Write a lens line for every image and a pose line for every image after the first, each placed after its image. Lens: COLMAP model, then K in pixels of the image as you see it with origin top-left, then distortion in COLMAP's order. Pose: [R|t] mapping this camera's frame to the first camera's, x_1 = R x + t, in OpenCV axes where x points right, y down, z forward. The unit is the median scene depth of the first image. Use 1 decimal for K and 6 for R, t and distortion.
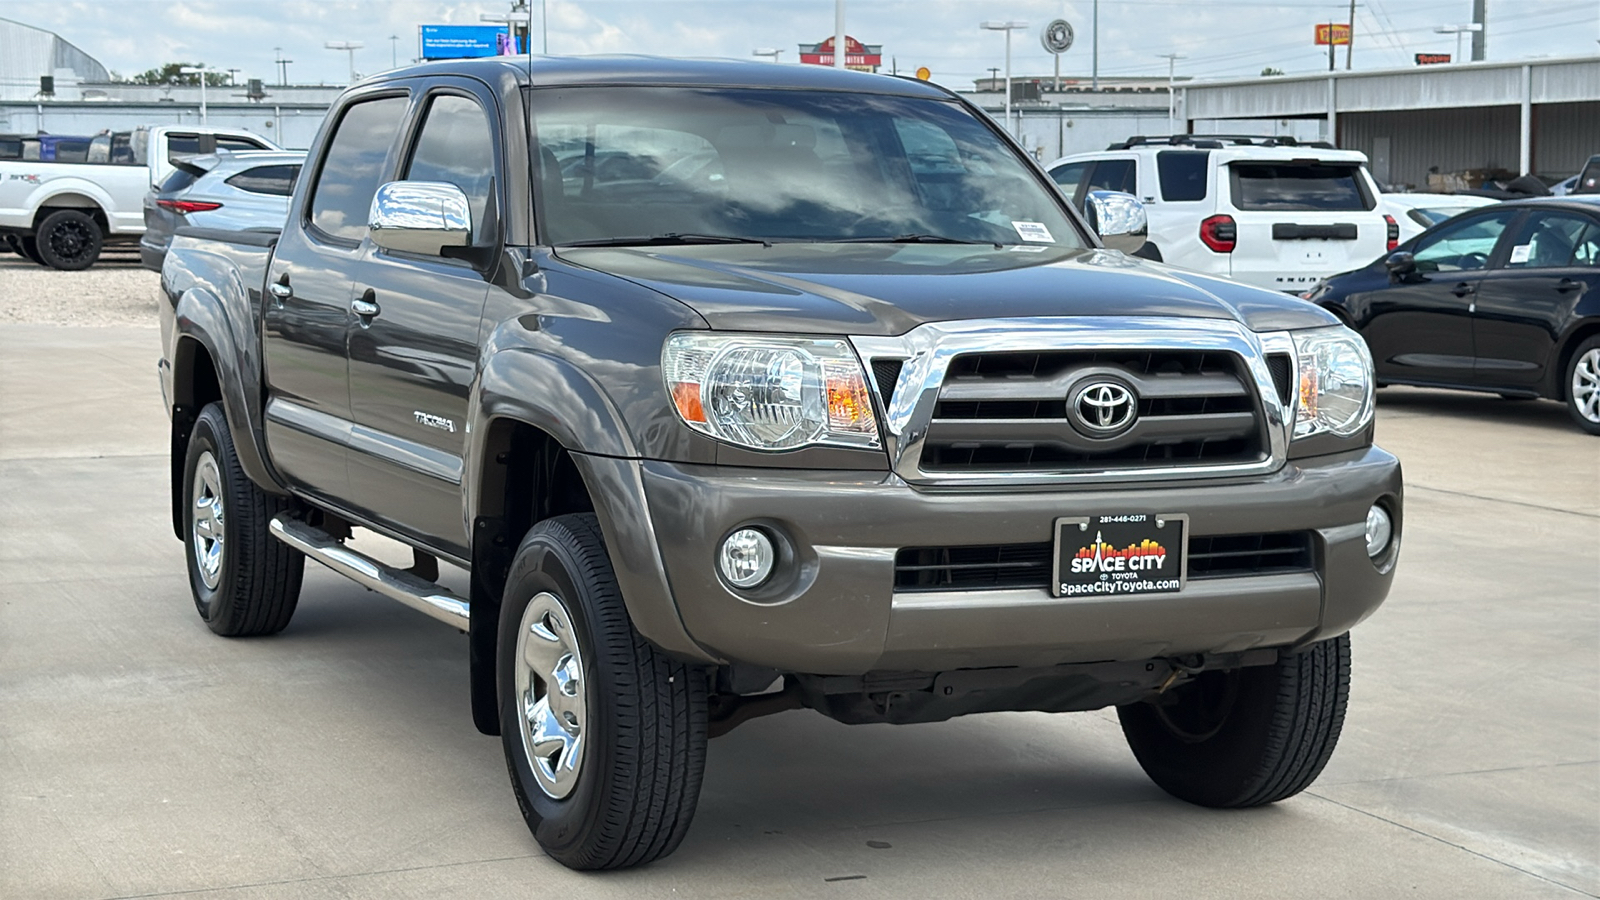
lens RADIAL K [[2732.0, 0, 800.0], [0, 2732.0, 450.0], [0, 0, 1]] dist [0.125231, 0.087630]
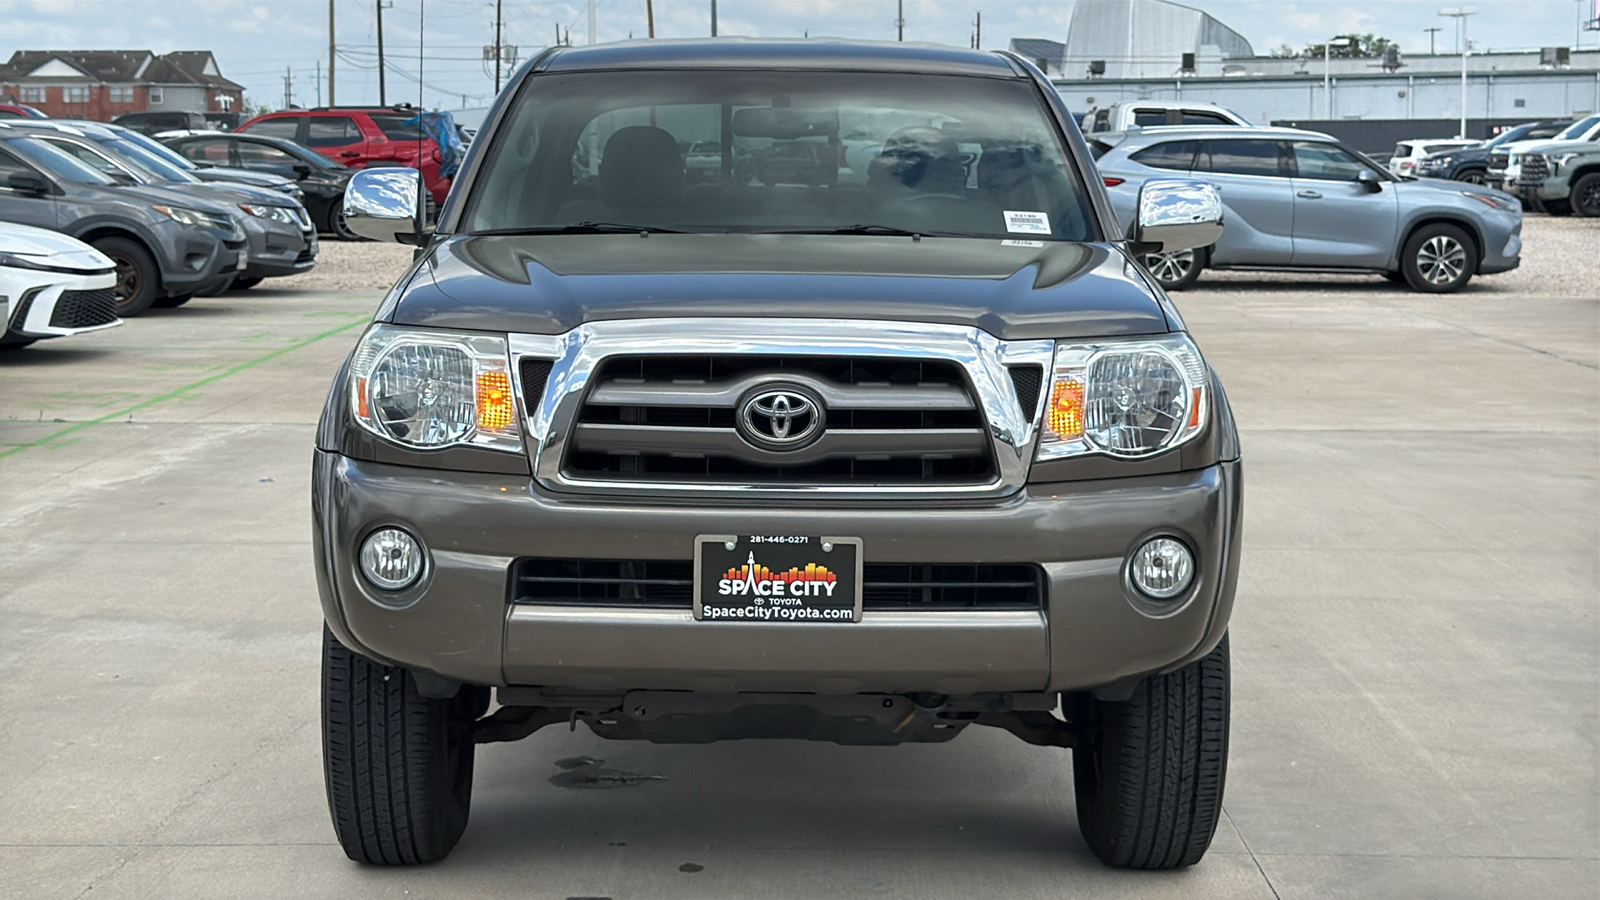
lens RADIAL K [[2732.0, 0, 800.0], [0, 2732.0, 450.0], [0, 0, 1]] dist [0.125231, 0.087630]
pose [[0.910195, 0.040424, -0.412202, 0.486422], [-0.036054, 0.999181, 0.018376, -0.021340], [0.412607, -0.001864, 0.910907, 0.161595]]
